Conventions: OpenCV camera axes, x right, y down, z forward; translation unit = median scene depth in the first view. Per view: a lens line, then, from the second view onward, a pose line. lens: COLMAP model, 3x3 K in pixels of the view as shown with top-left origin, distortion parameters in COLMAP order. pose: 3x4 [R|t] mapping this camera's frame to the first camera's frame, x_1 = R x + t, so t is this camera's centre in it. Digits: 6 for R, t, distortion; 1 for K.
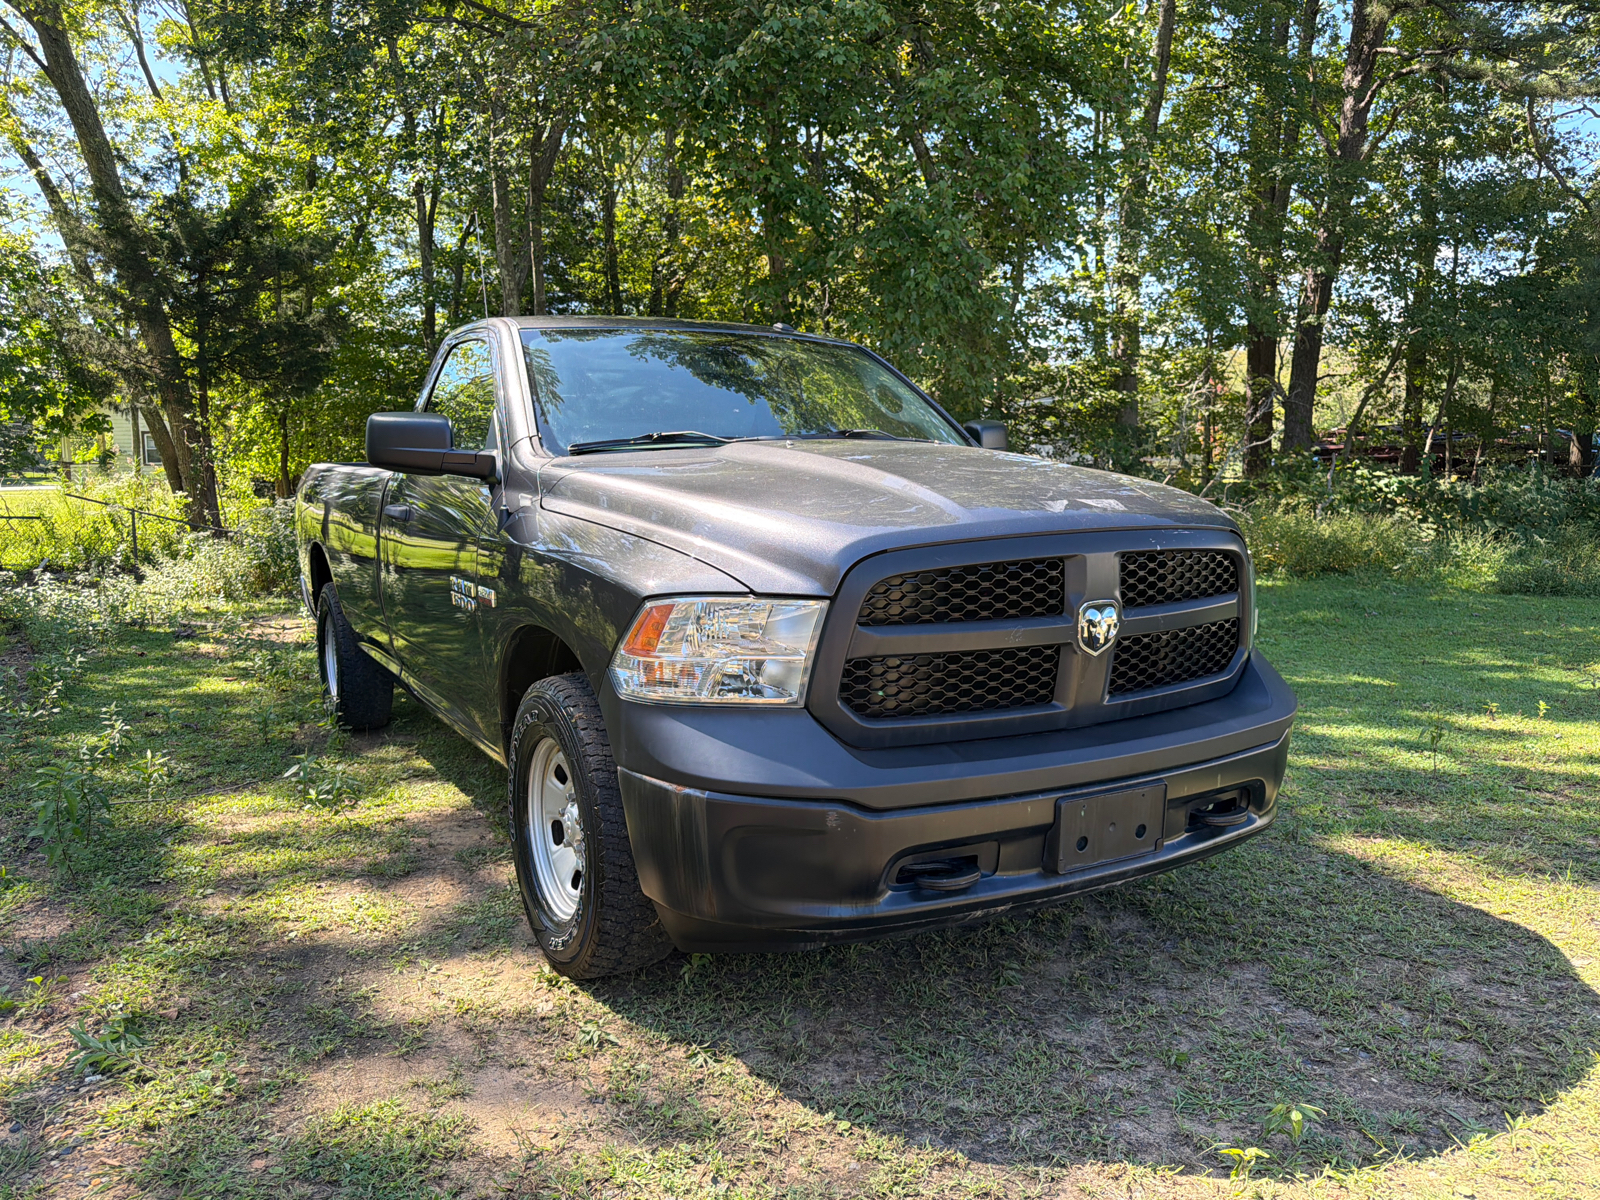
lens RADIAL K [[1163.0, 0, 801.1], [0, 1163.0, 603.9], [0, 0, 1]] dist [0.078701, -0.103092]
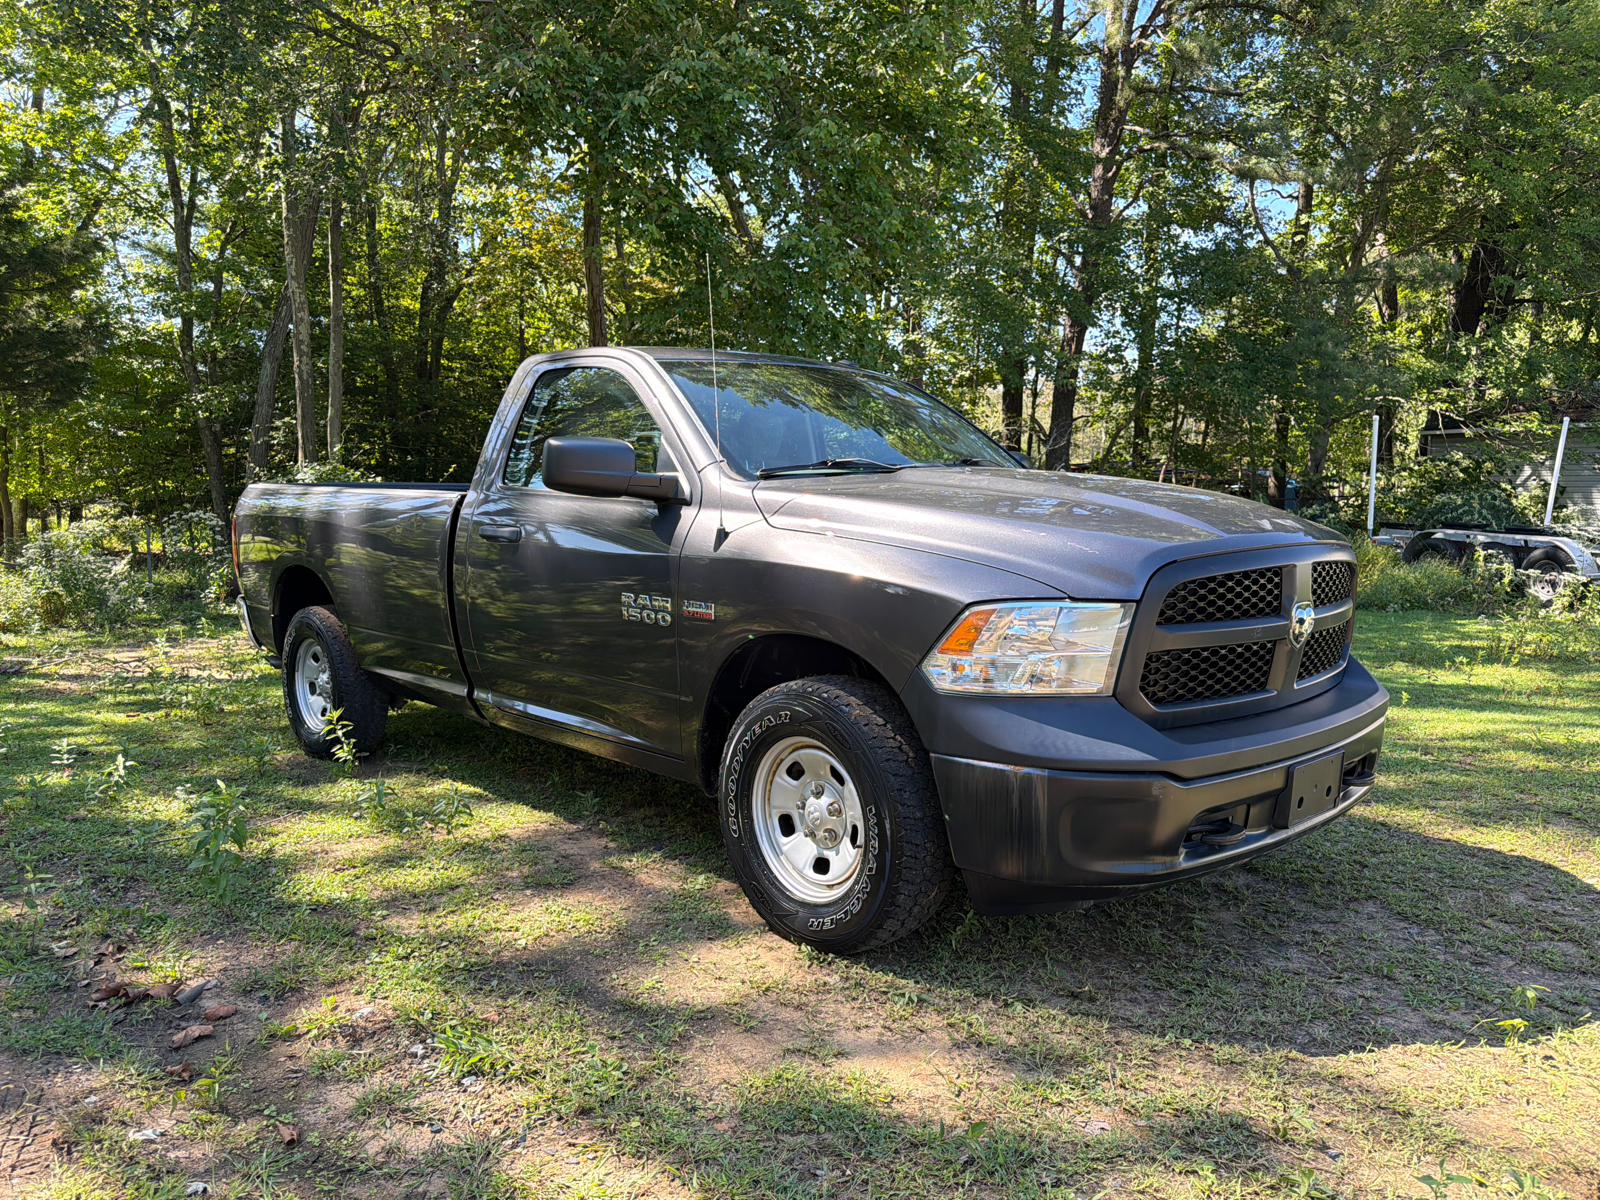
lens RADIAL K [[1163.0, 0, 801.1], [0, 1163.0, 603.9], [0, 0, 1]] dist [0.078701, -0.103092]
pose [[0.974334, -0.012616, 0.224755, -0.518226], [0.017798, 0.999620, -0.021044, 0.014651], [-0.224404, 0.024504, 0.974188, -0.073575]]
